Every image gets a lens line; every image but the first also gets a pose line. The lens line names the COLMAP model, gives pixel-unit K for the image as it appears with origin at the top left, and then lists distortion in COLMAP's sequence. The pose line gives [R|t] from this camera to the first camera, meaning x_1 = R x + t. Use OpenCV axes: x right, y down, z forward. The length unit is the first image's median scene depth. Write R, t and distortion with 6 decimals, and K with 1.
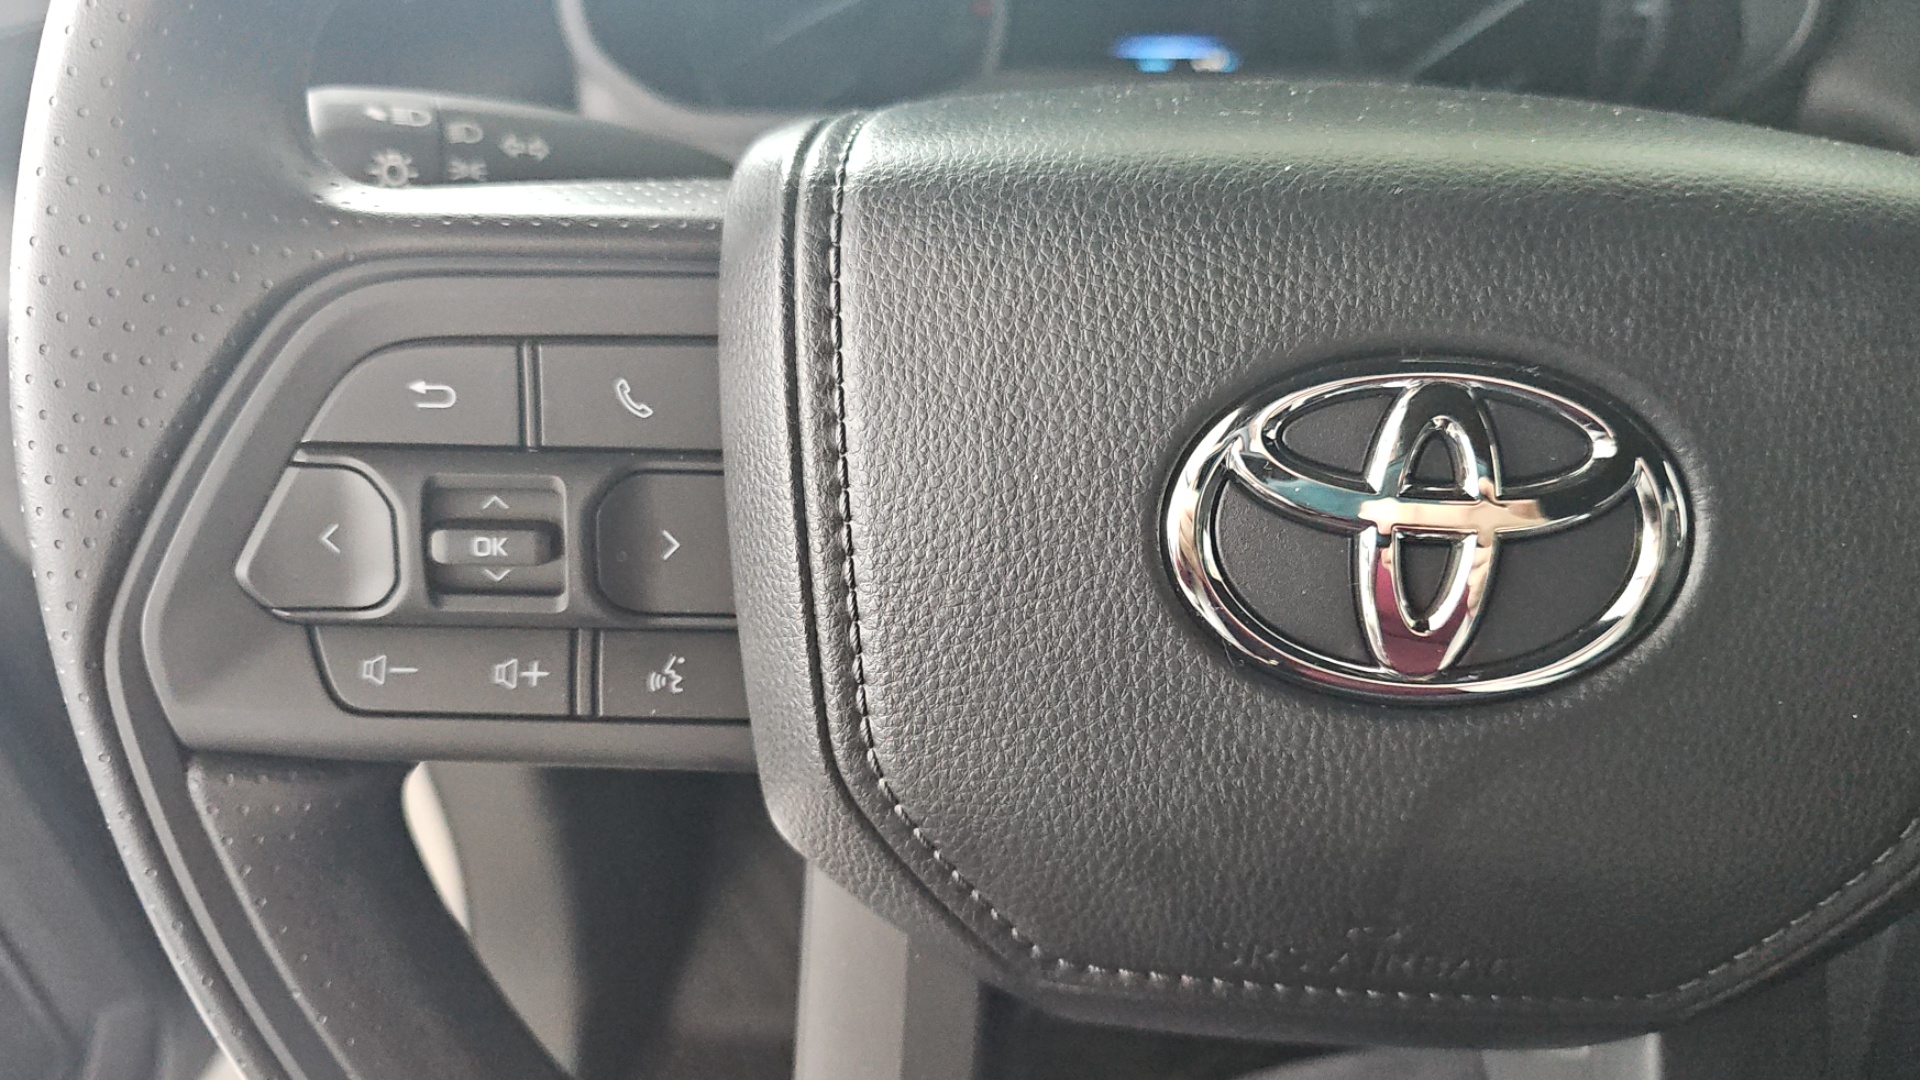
lens RADIAL K [[1412.6, 0, 916.5], [0, 1412.6, 568.9], [0, 0, 1]] dist [0.051208, -0.044191]
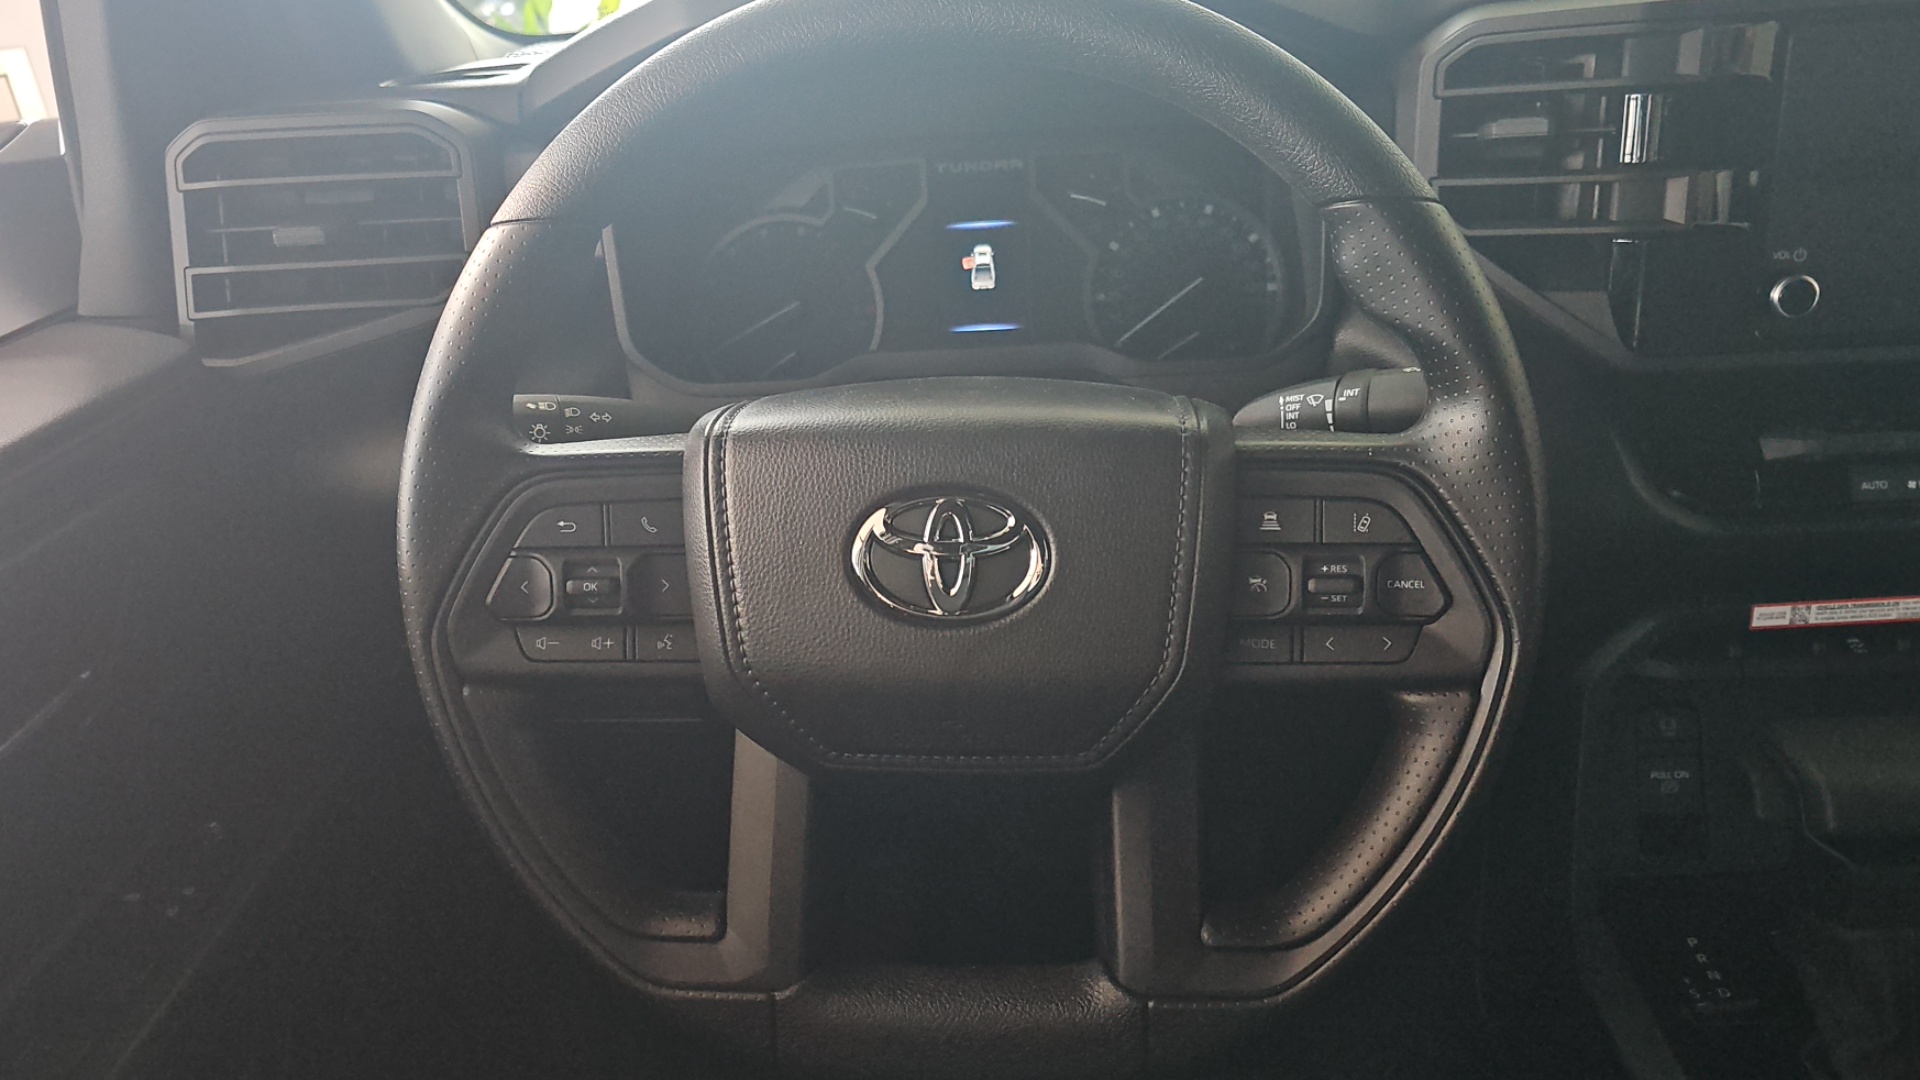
lens RADIAL K [[1412.6, 0, 947.5], [0, 1412.6, 559.3], [0, 0, 1]] dist [0.051208, -0.044191]
pose [[0.998962, -0.043497, -0.013547, 0.342505], [0.041132, 0.988970, -0.142290, 0.306642], [0.019587, 0.141585, 0.989732, -1.386075]]
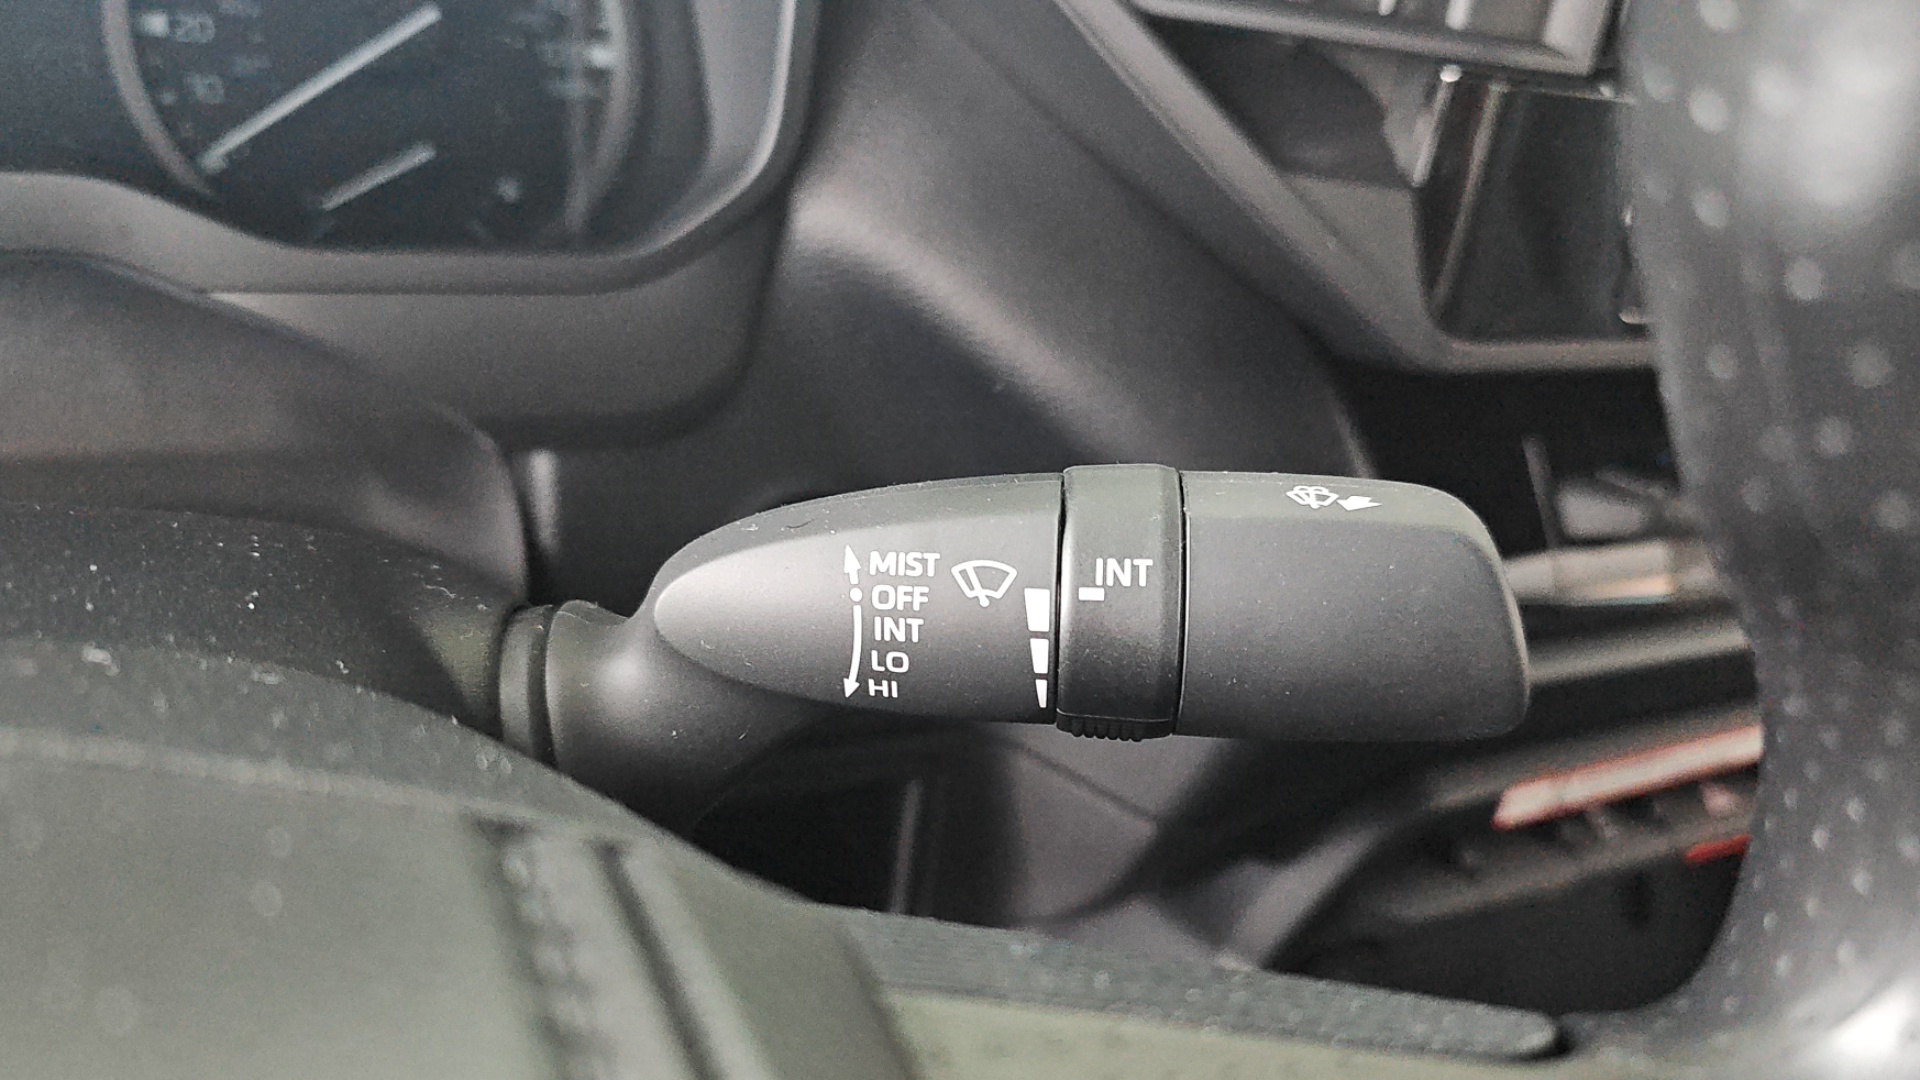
lens RADIAL K [[1412.6, 0, 944.0], [0, 1412.6, 556.4], [0, 0, 1]] dist [0.051208, -0.044191]
pose [[0.856806, -0.103912, 0.505060, 0.634442], [0.081827, 0.994473, 0.065790, -0.421096], [-0.509104, -0.015042, 0.860573, 0.661799]]
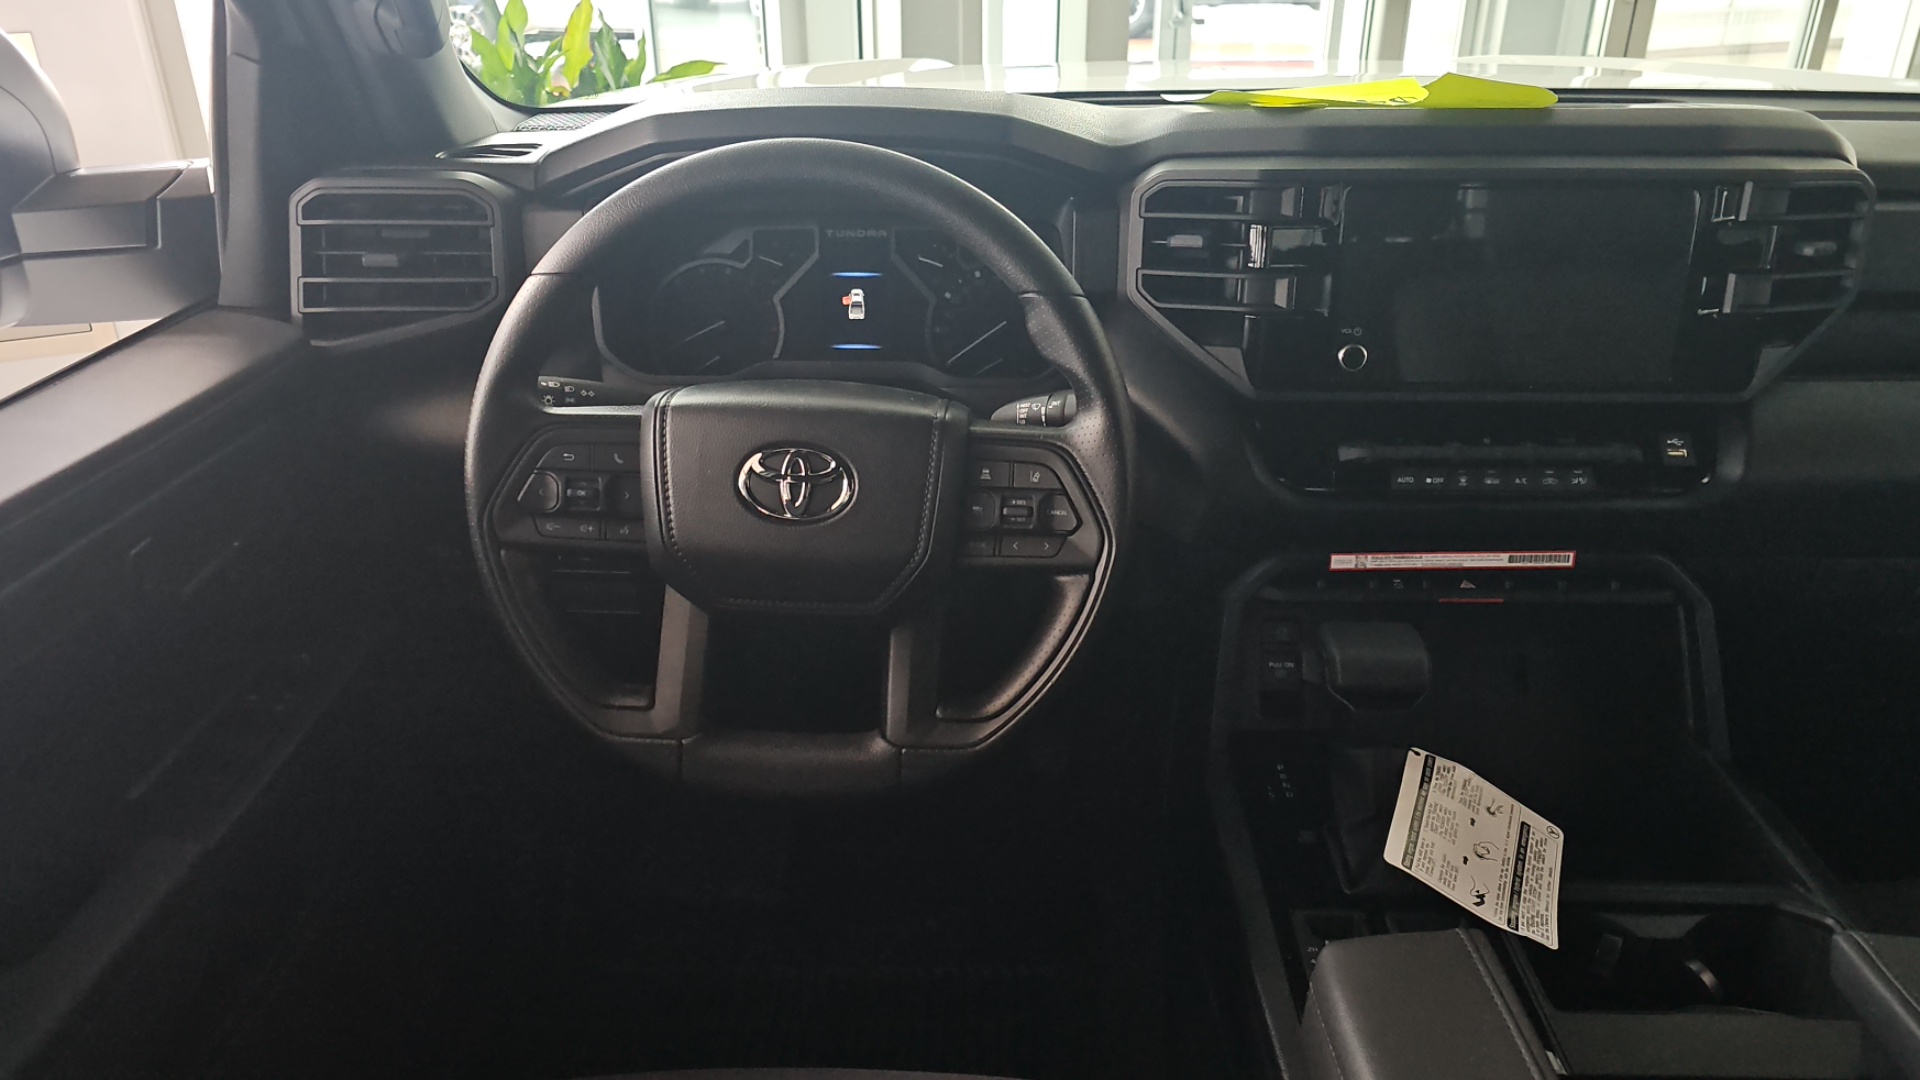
lens RADIAL K [[1412.6, 0, 973.3], [0, 1412.6, 556.4], [0, 0, 1]] dist [0.051208, -0.044191]
pose [[0.998902, 0.001626, 0.046831, 0.624089], [0.005231, 0.989281, -0.145929, 0.754485], [-0.046566, 0.146014, 0.988186, -3.010007]]
